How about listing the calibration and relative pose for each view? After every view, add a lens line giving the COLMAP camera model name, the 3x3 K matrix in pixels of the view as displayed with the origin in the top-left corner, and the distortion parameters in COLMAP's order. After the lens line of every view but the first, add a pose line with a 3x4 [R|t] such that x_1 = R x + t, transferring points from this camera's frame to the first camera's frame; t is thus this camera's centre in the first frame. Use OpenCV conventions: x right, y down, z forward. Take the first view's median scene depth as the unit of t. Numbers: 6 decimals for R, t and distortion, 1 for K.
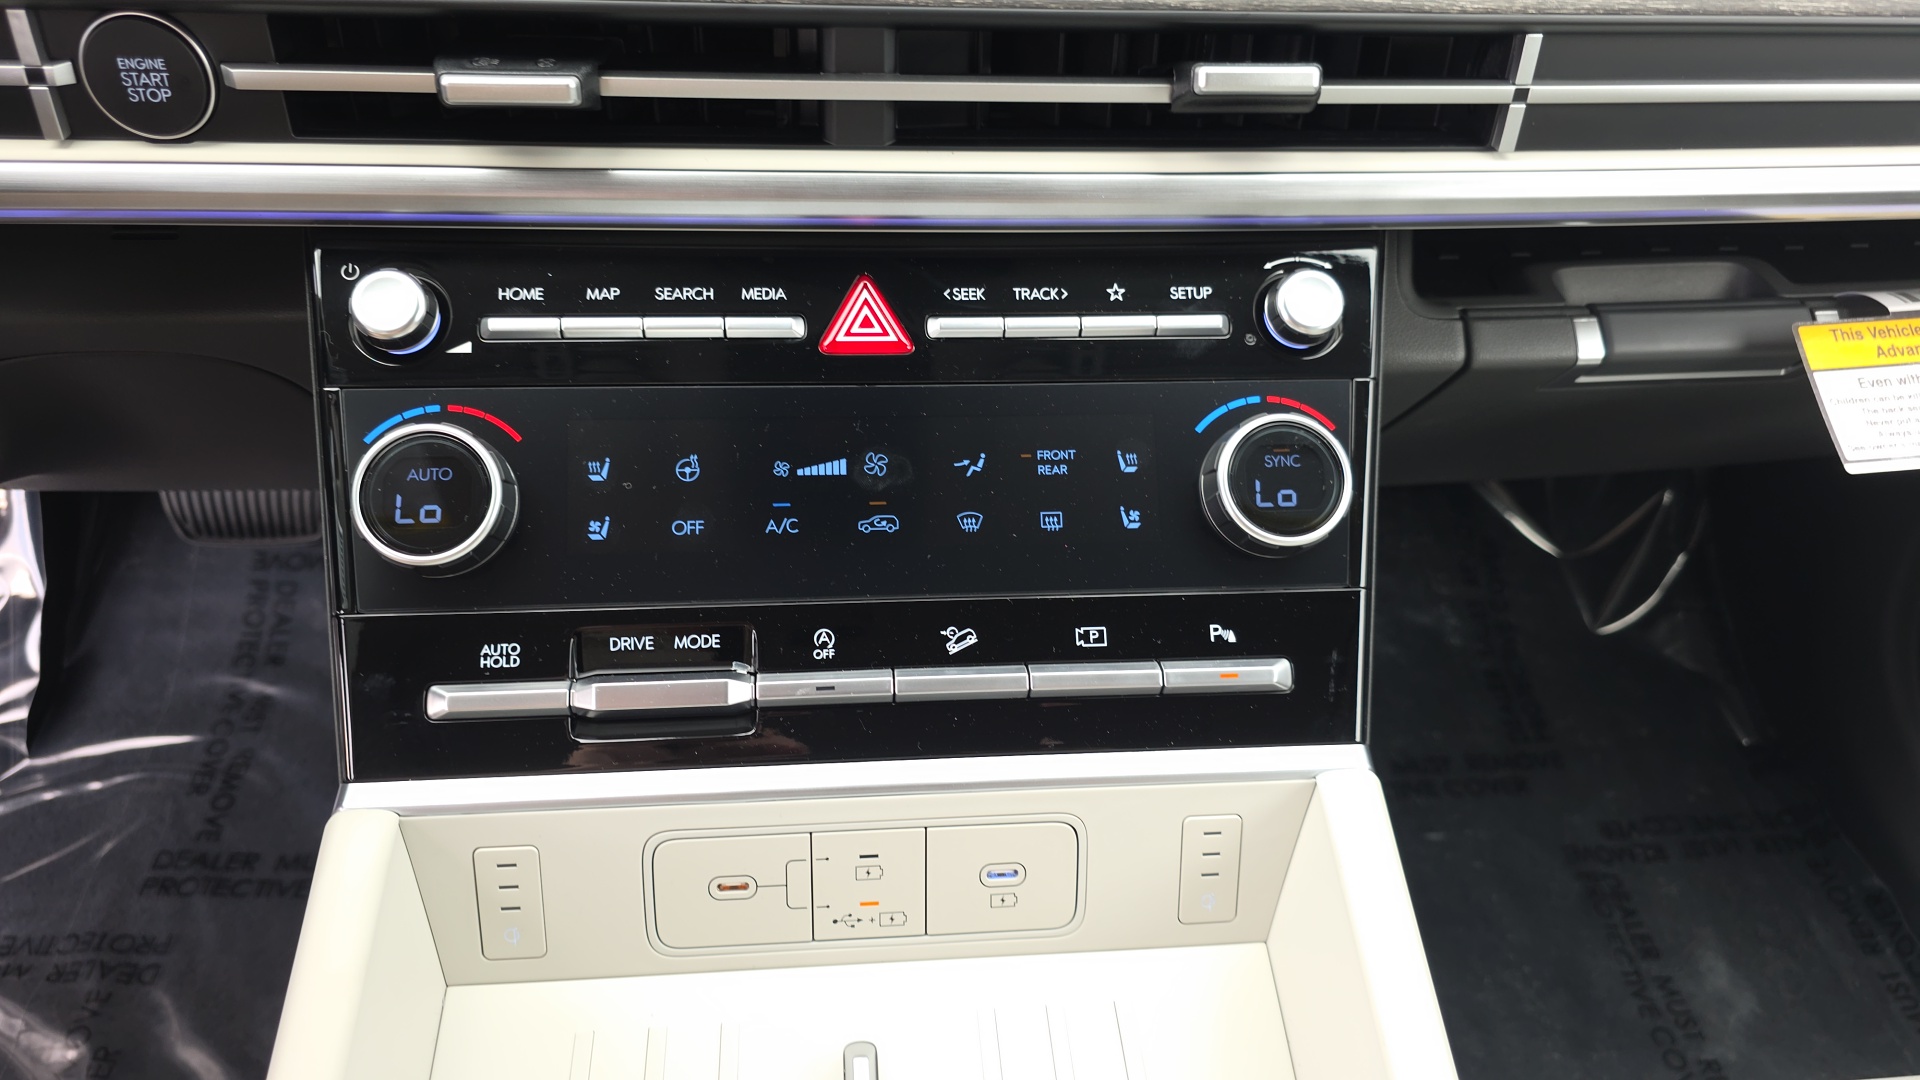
lens RADIAL K [[1350.4, 0, 960.0], [0, 1350.4, 540.0], [0, 0, 1]] dist [0.077679, -0.116320]
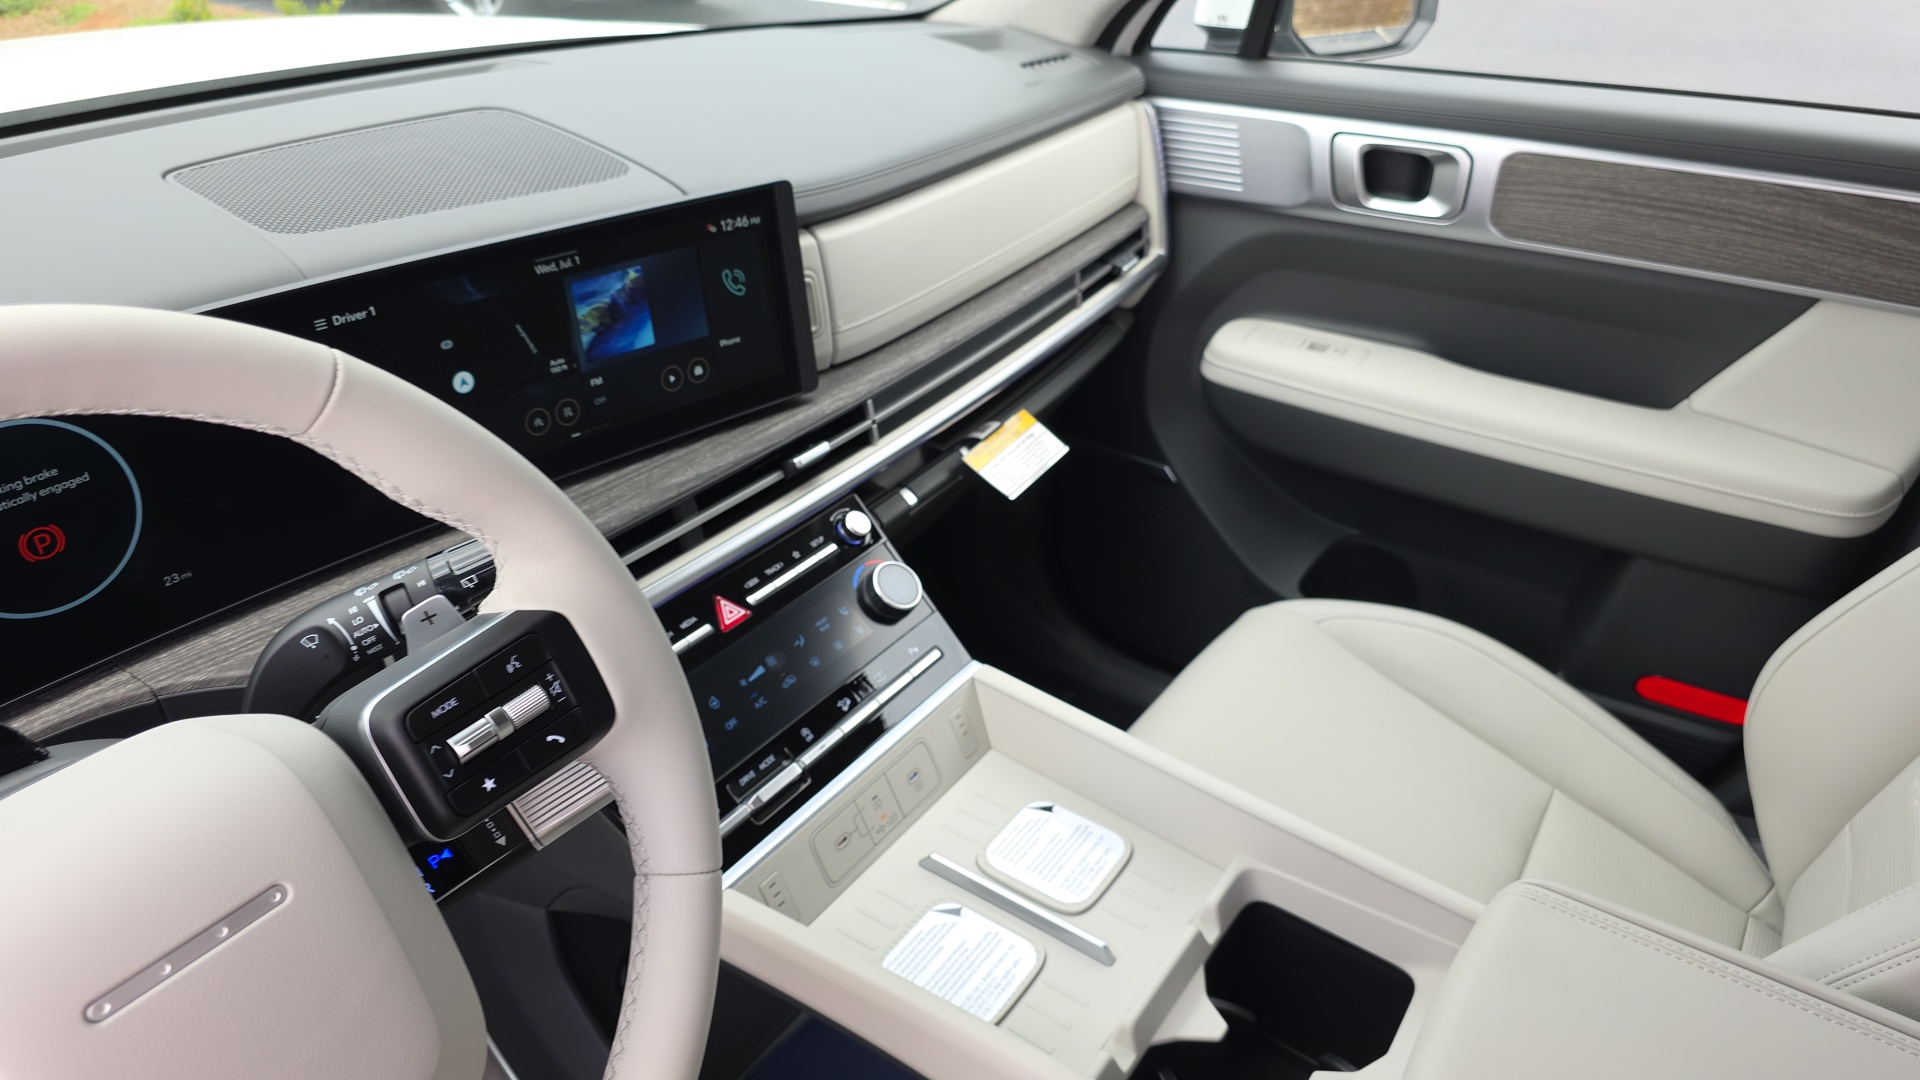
lens RADIAL K [[1308.6, 0, 954.1], [0, 1308.6, 537.6], [0, 0, 1]] dist [0.037319, -0.049485]
pose [[0.635395, -0.421684, 0.646882, -1.209850], [0.542123, 0.840162, 0.015182, -0.099233], [-0.549887, 0.341043, 0.762439, -0.911769]]
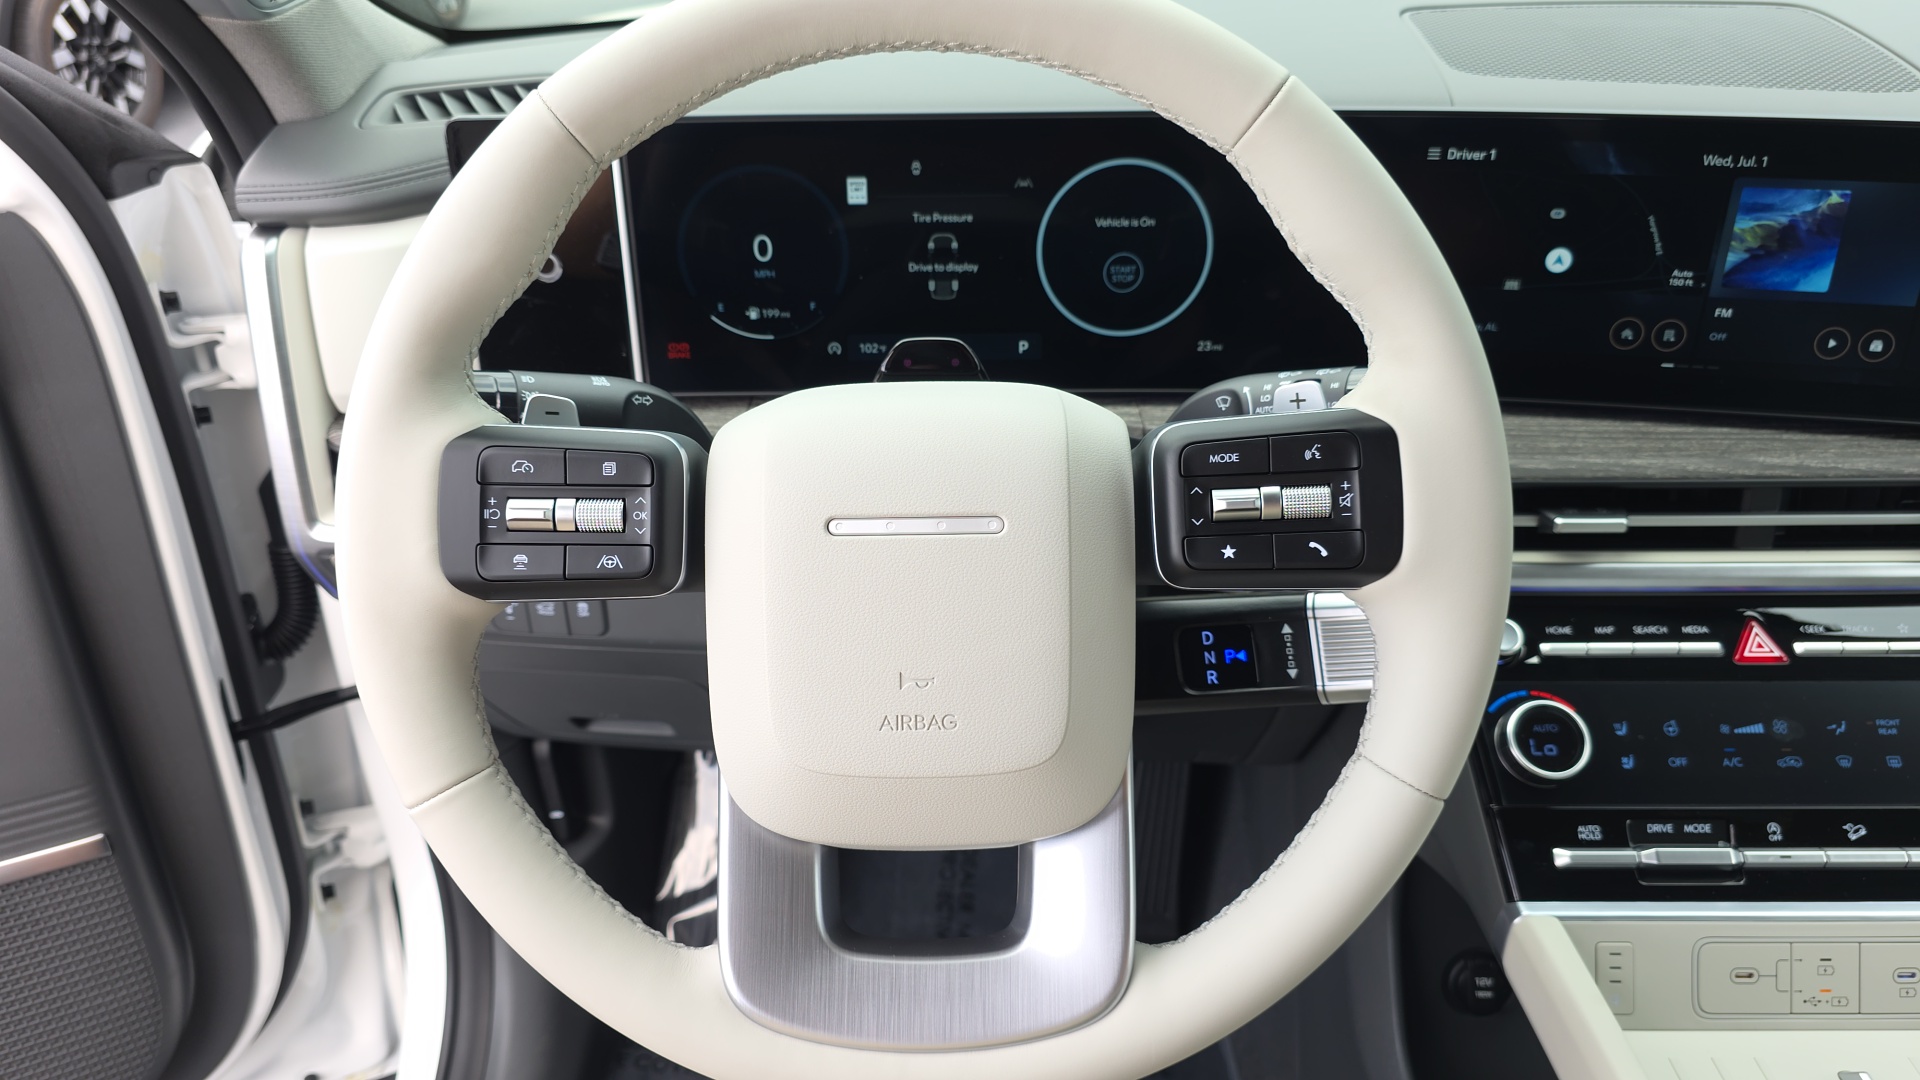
lens RADIAL K [[1308.6, 0, 954.1], [0, 1308.6, 537.6], [0, 0, 1]] dist [0.037319, -0.049485]
pose [[0.991215, -0.010880, -0.131811, -0.890329], [-0.021501, 0.970098, -0.241757, 0.139074], [0.130500, 0.242468, 0.961342, -0.809598]]
